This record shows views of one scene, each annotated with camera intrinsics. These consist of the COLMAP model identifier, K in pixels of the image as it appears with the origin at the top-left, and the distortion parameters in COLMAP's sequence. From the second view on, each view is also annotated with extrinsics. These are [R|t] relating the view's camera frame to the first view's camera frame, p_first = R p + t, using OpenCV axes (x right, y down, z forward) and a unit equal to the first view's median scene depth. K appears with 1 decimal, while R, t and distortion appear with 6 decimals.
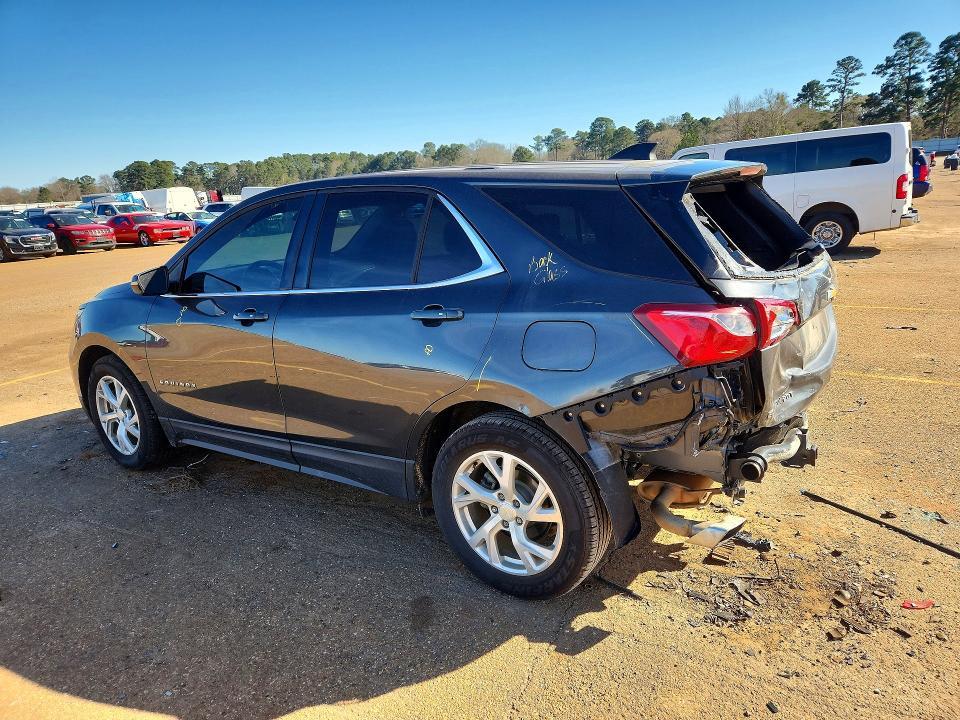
lens RADIAL K [[658.2, 0, 482.4], [0, 658.2, 362.0], [0, 0, 1]] dist [-0.003170, -0.004730]
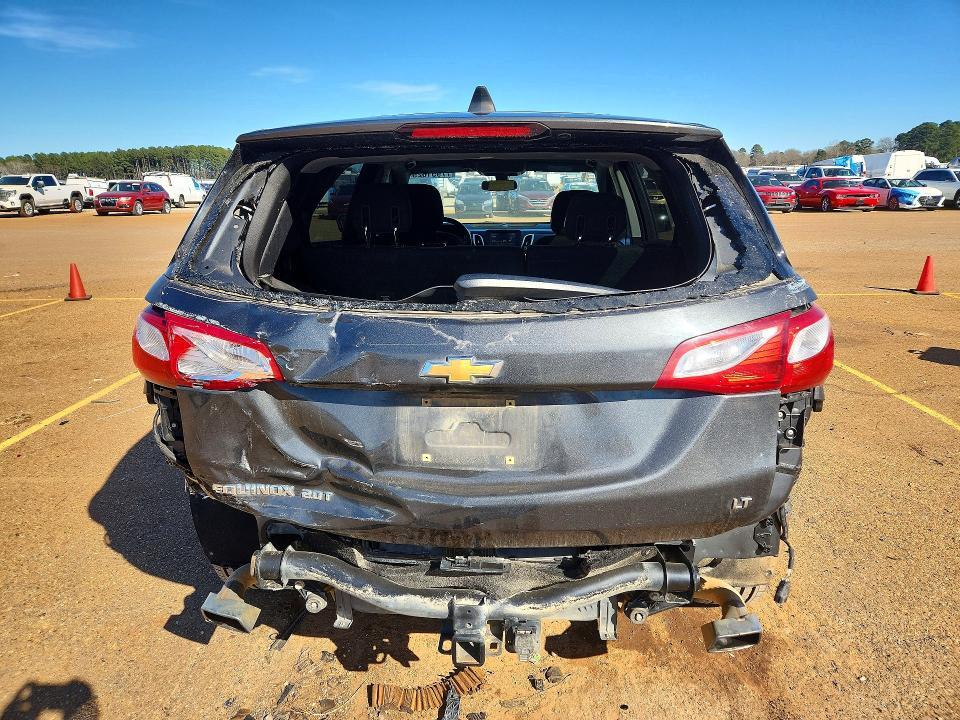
lens RADIAL K [[658.2, 0, 482.5], [0, 658.2, 358.1], [0, 0, 1]] dist [-0.003170, -0.004730]
pose [[0.486857, 0.266597, -0.831803, 0.107756], [-0.228396, 0.958008, 0.173366, -0.021864], [0.843093, 0.105575, 0.527303, 0.084102]]
